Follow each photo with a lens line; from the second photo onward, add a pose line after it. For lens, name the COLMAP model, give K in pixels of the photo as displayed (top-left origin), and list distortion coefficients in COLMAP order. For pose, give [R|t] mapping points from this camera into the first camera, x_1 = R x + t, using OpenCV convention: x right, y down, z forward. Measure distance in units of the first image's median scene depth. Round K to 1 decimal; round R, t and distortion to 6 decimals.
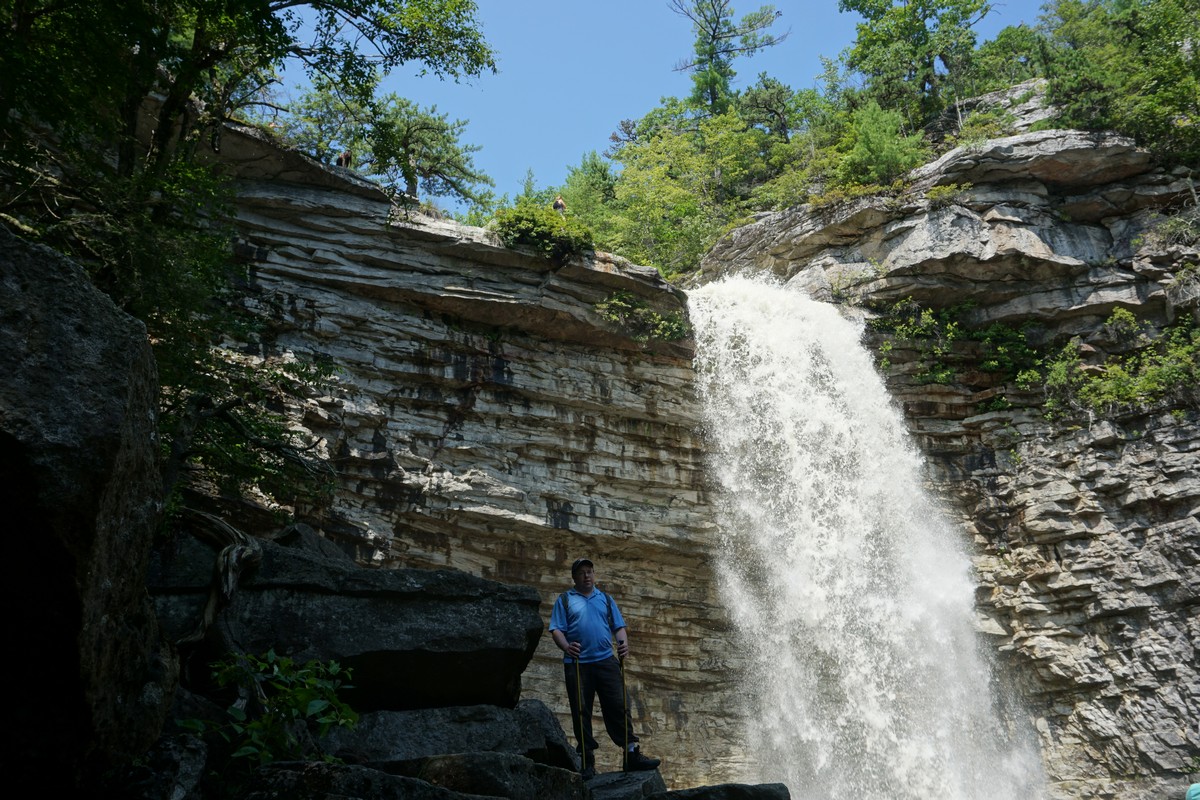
lens RADIAL K [[979.4, 0, 592.3], [0, 979.4, 378.3], [0, 0, 1]] dist [-0.036425, 0.034230]
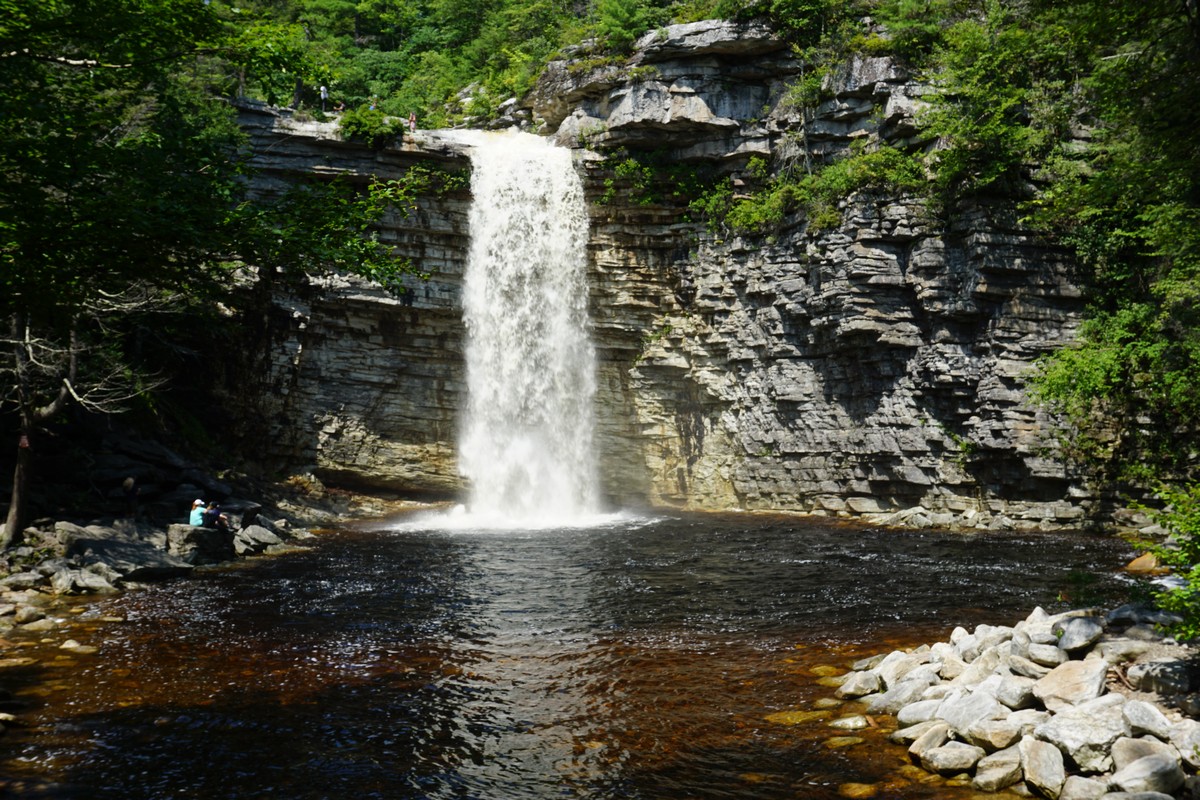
lens RADIAL K [[1475.3, 0, 600.7], [0, 1475.3, 404.8], [0, 0, 1]] dist [0.054460, 0.000000]
pose [[0.955812, 0.024907, -0.292923, 0.986363], [0.101122, 0.907748, 0.407147, -0.657887], [0.276041, -0.418777, 0.865117, -1.104069]]
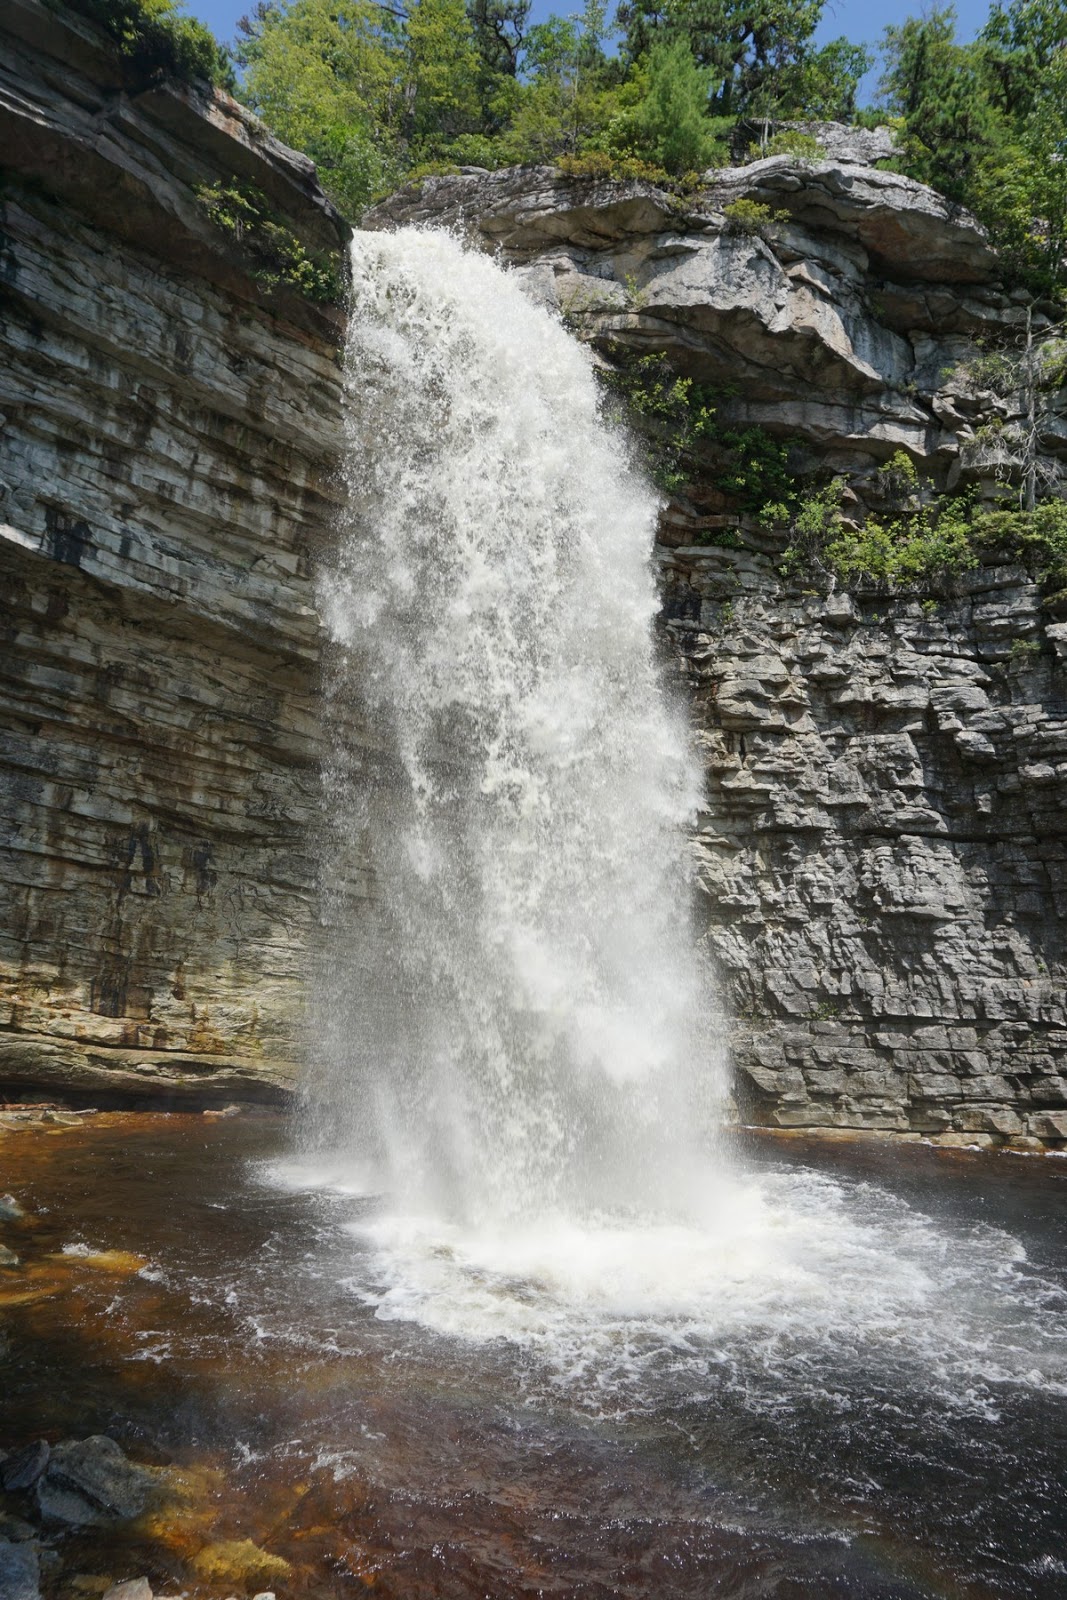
lens RADIAL K [[1073.7, 0, 526.8], [0, 1073.7, 788.6], [0, 0, 1]] dist [-0.040100, 0.019103]
pose [[0.907004, 0.153915, 0.391988, -0.009795], [-0.258520, 0.938285, 0.229759, 0.059534], [-0.332433, -0.309729, 0.890818, 0.279918]]
